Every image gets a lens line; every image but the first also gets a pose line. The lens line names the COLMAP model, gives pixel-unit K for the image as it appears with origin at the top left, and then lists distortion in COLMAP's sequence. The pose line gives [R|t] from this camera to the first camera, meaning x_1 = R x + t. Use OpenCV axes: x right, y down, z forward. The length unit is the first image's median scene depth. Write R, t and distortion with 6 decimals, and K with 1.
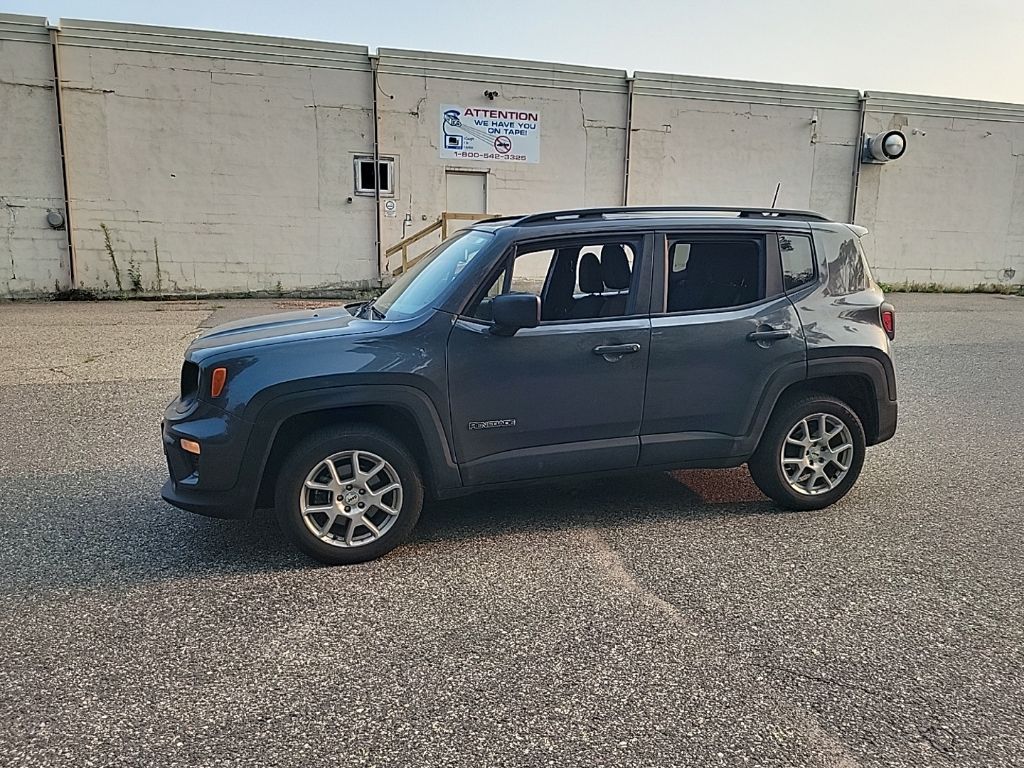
lens RADIAL K [[814.7, 0, 550.6], [0, 814.7, 377.6], [0, 0, 1]] dist [0.055291, -0.038459]
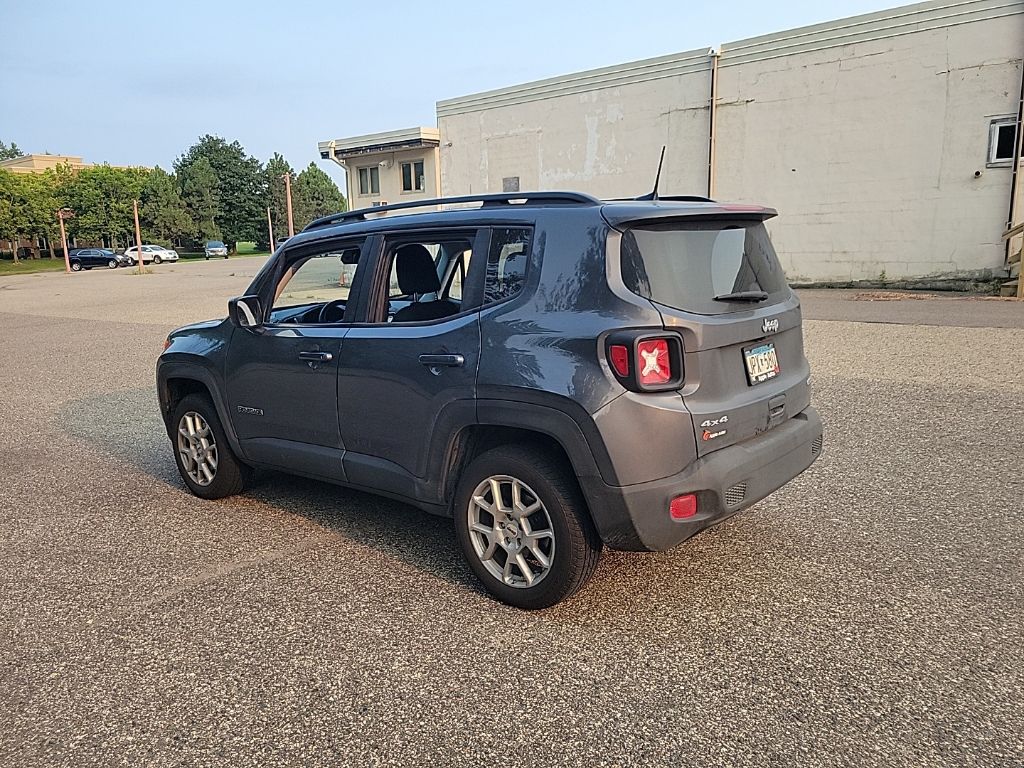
lens RADIAL K [[779.9, 0, 500.4], [0, 779.9, 382.2], [0, 0, 1]] dist [0.045904, -0.030007]
pose [[0.516213, 0.125879, -0.847159, 0.230506], [-0.100094, 0.991229, 0.086295, -0.024935], [0.850591, 0.040249, 0.524285, 0.161854]]
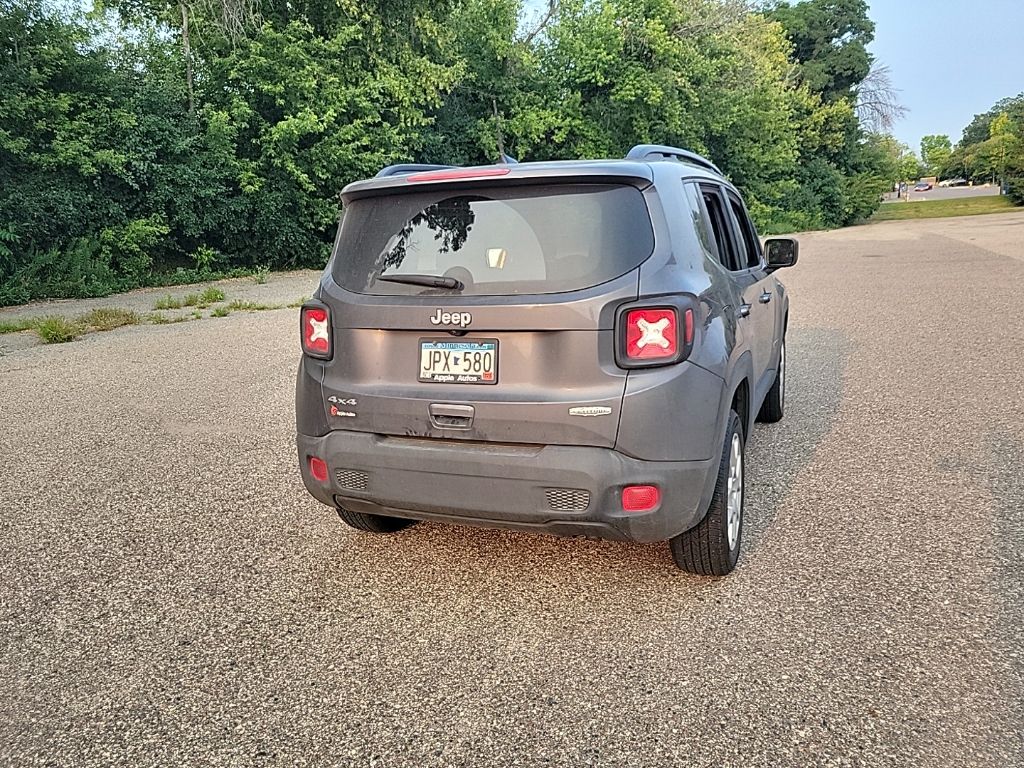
lens RADIAL K [[784.7, 0, 513.1], [0, 784.7, 384.0], [0, 0, 1]] dist [0.052357, -0.036852]
pose [[-0.643084, 0.180419, -0.744239, 0.214709], [-0.082051, 0.950023, 0.301204, -0.062952], [0.761387, 0.254765, -0.596141, 0.411409]]
